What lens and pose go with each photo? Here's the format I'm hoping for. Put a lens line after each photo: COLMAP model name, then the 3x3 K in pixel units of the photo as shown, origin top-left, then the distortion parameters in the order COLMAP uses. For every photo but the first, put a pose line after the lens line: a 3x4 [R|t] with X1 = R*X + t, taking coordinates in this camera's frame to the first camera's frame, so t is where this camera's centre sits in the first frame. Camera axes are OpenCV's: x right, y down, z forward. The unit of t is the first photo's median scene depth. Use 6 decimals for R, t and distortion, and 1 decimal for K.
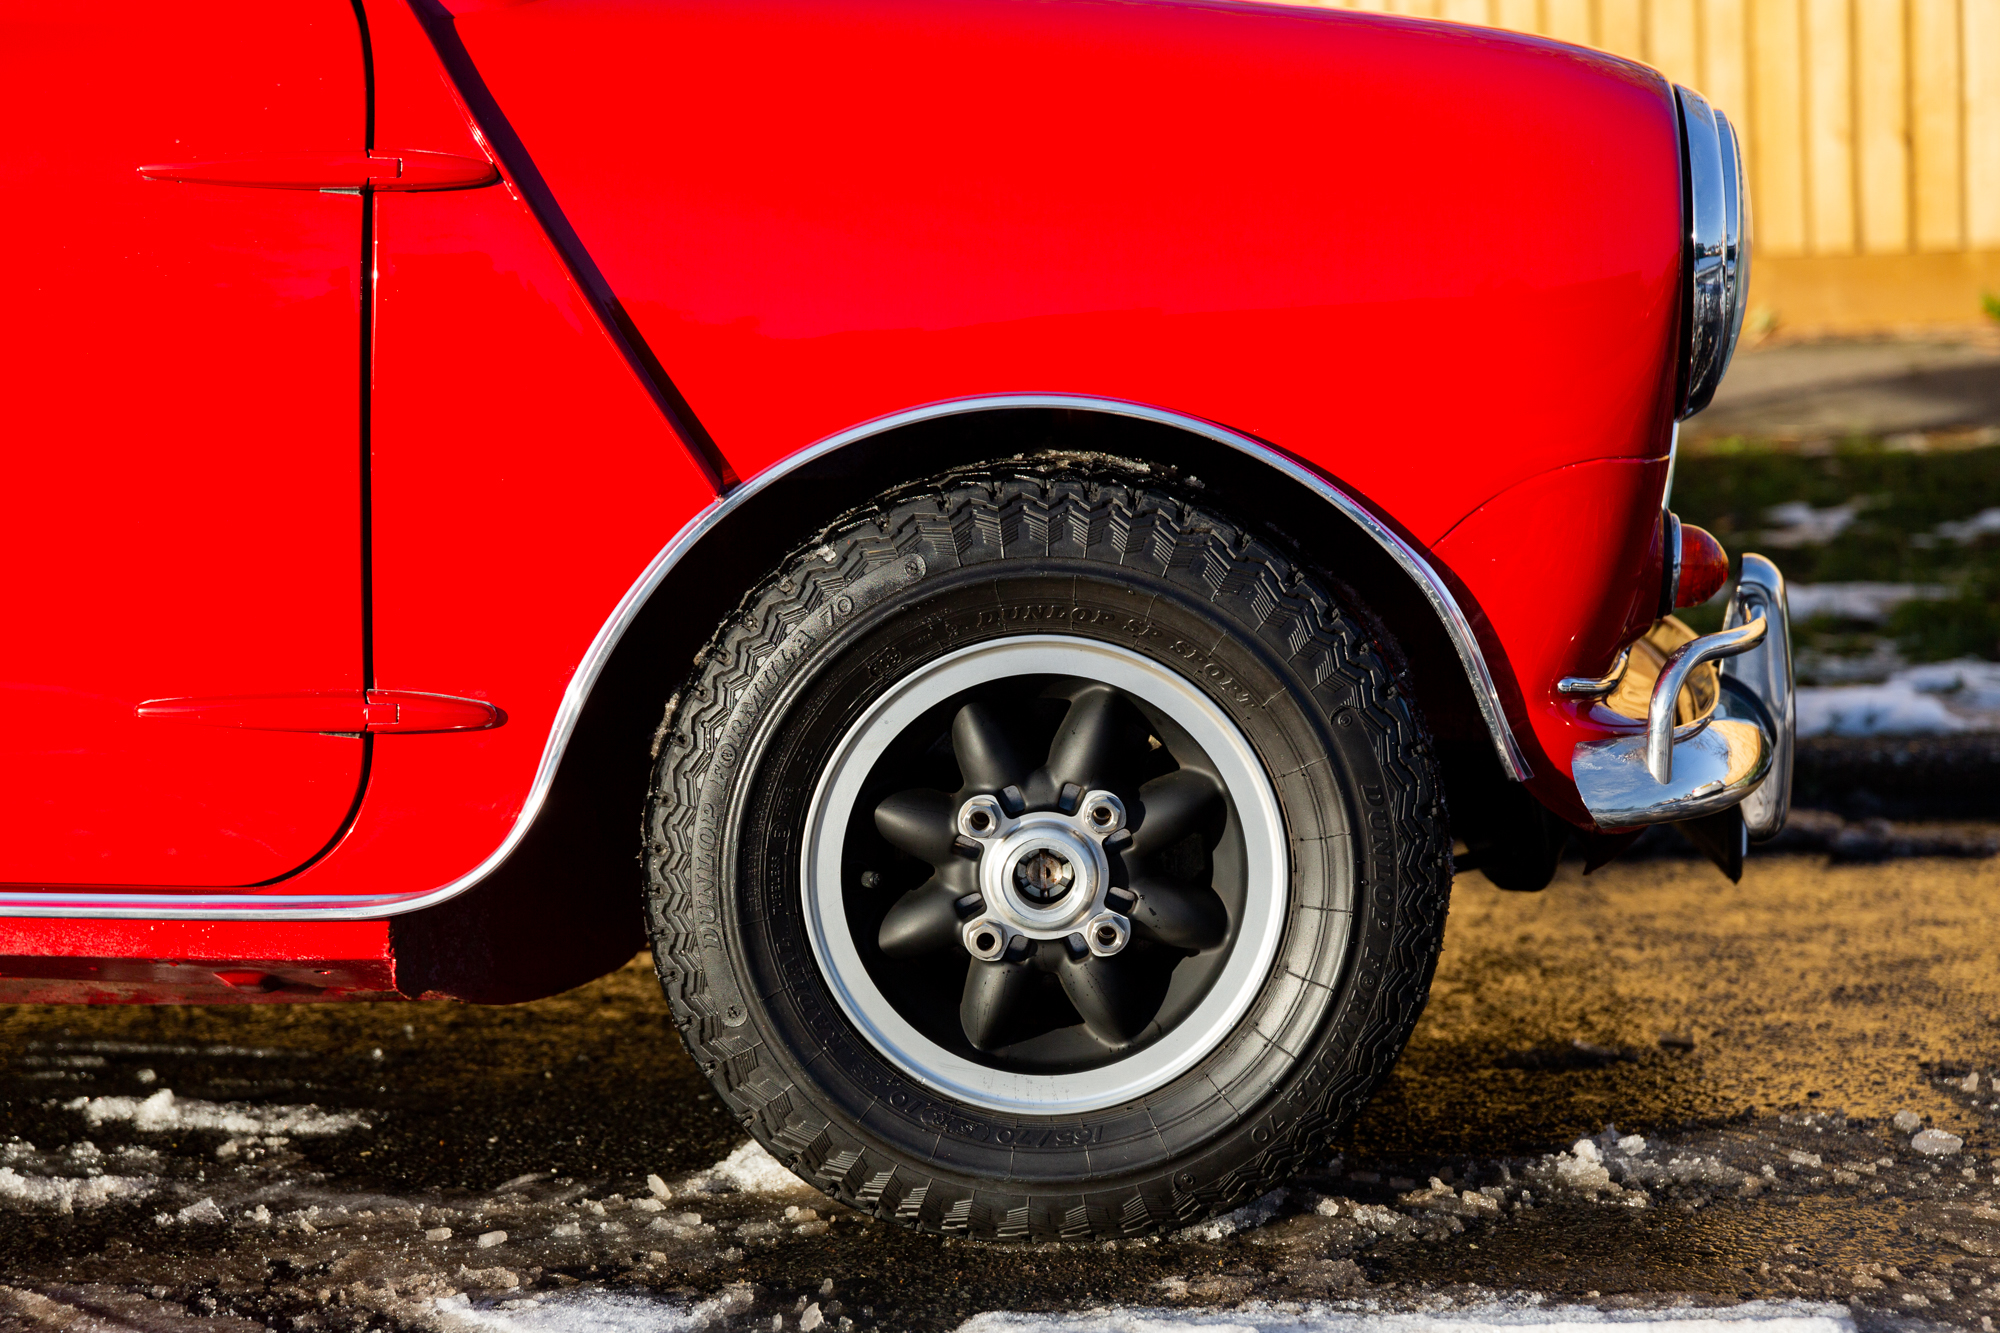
lens RADIAL K [[3814.0, 0, 979.4], [0, 3814.0, 619.4], [0, 0, 1]] dist [0.009609, 0.000000]
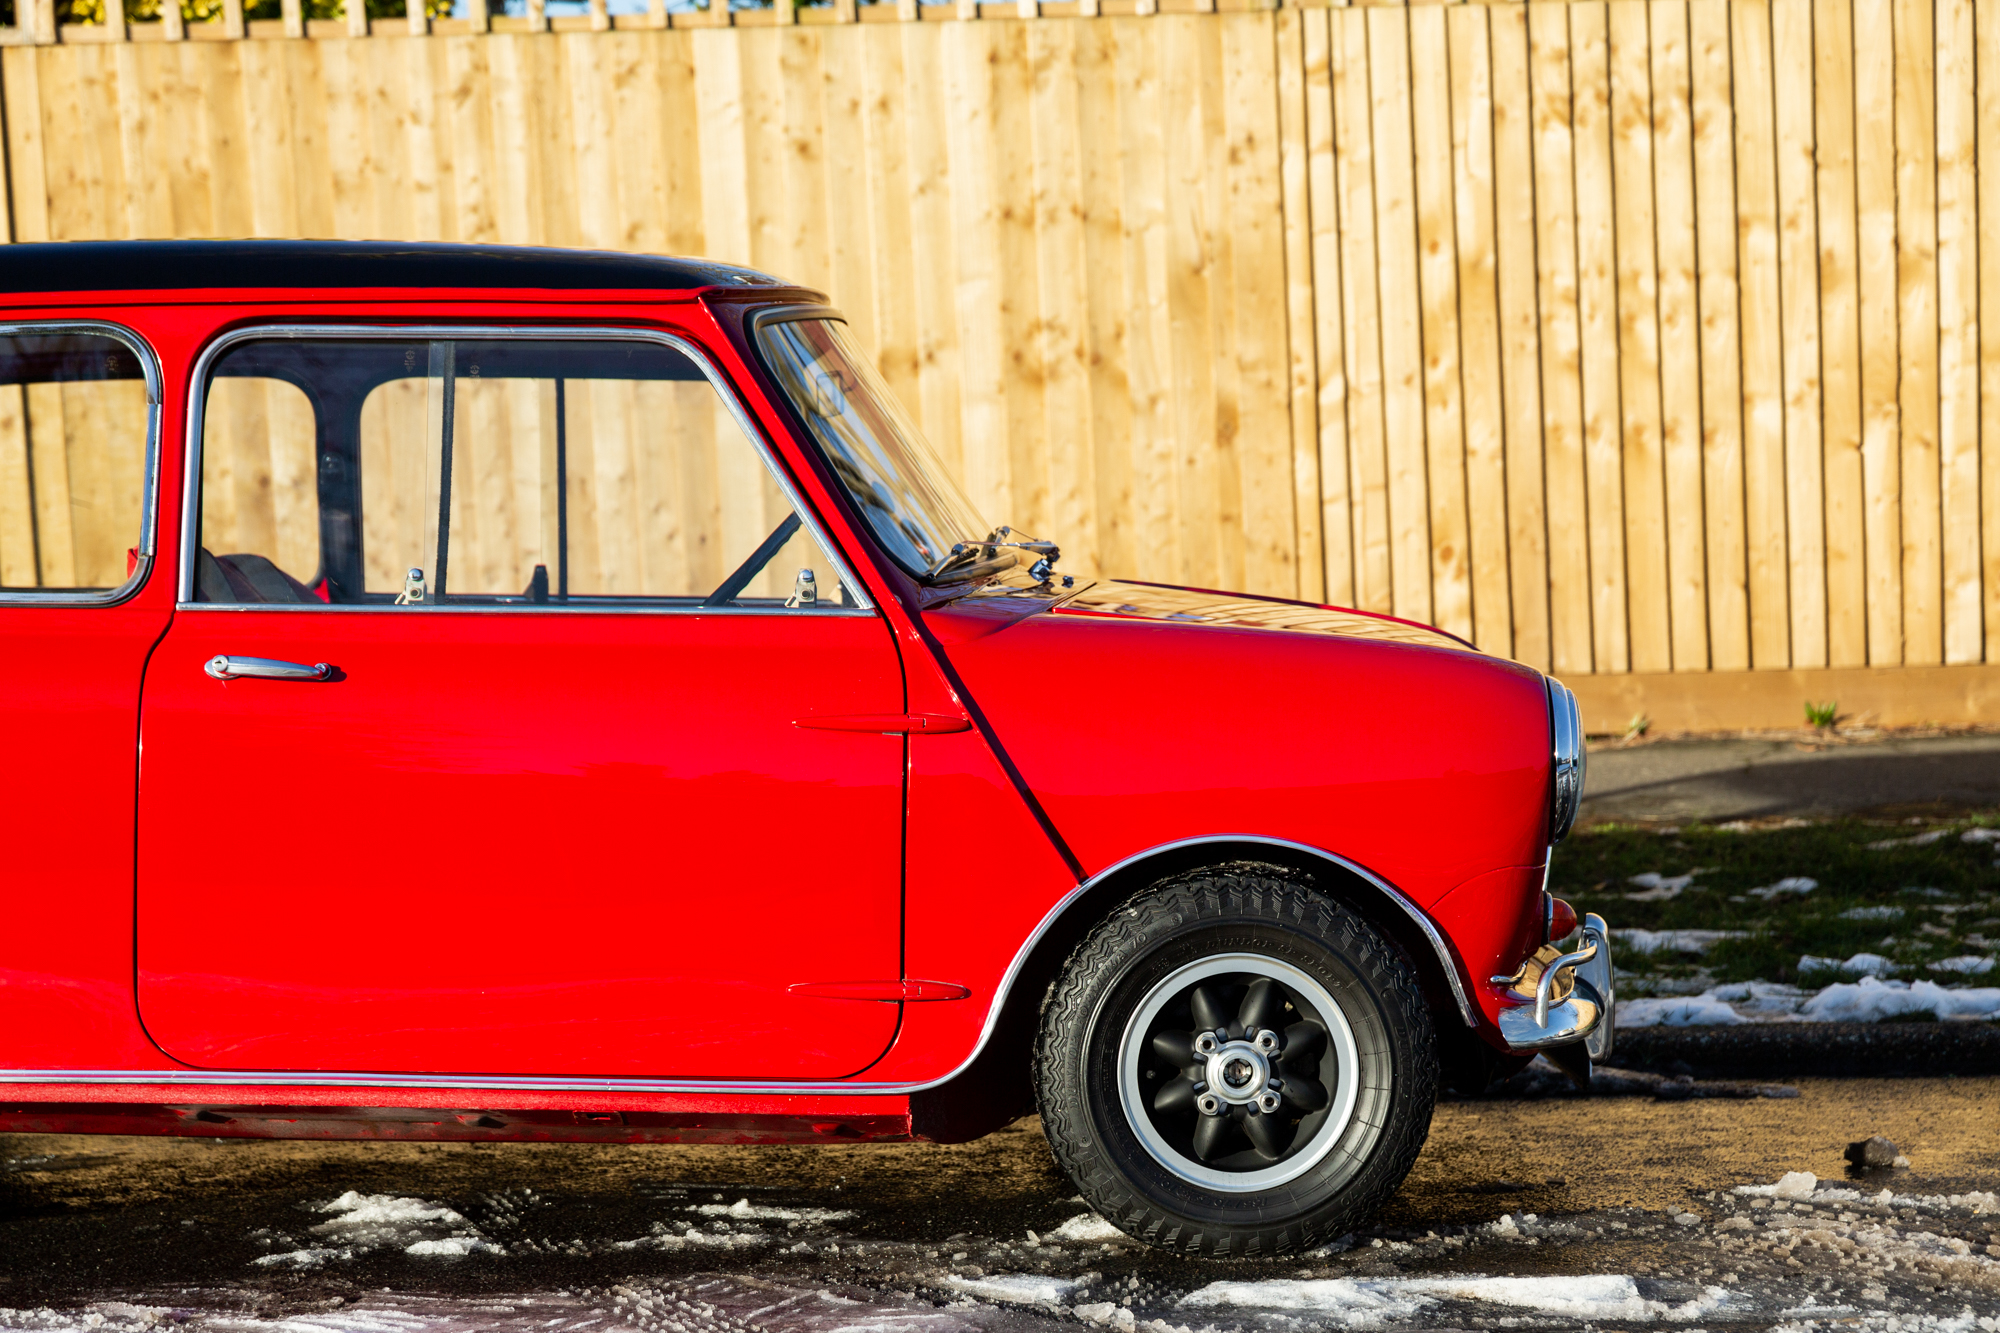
lens RADIAL K [[3814.0, 0, 964.4], [0, 3814.0, 671.3], [0, 0, 1]] dist [0.009609, 0.000000]
pose [[0.999830, 0.003906, 0.018041, -0.162016], [-0.002525, 0.997109, -0.075942, 0.008985], [-0.018285, 0.075884, 0.996949, -1.007993]]
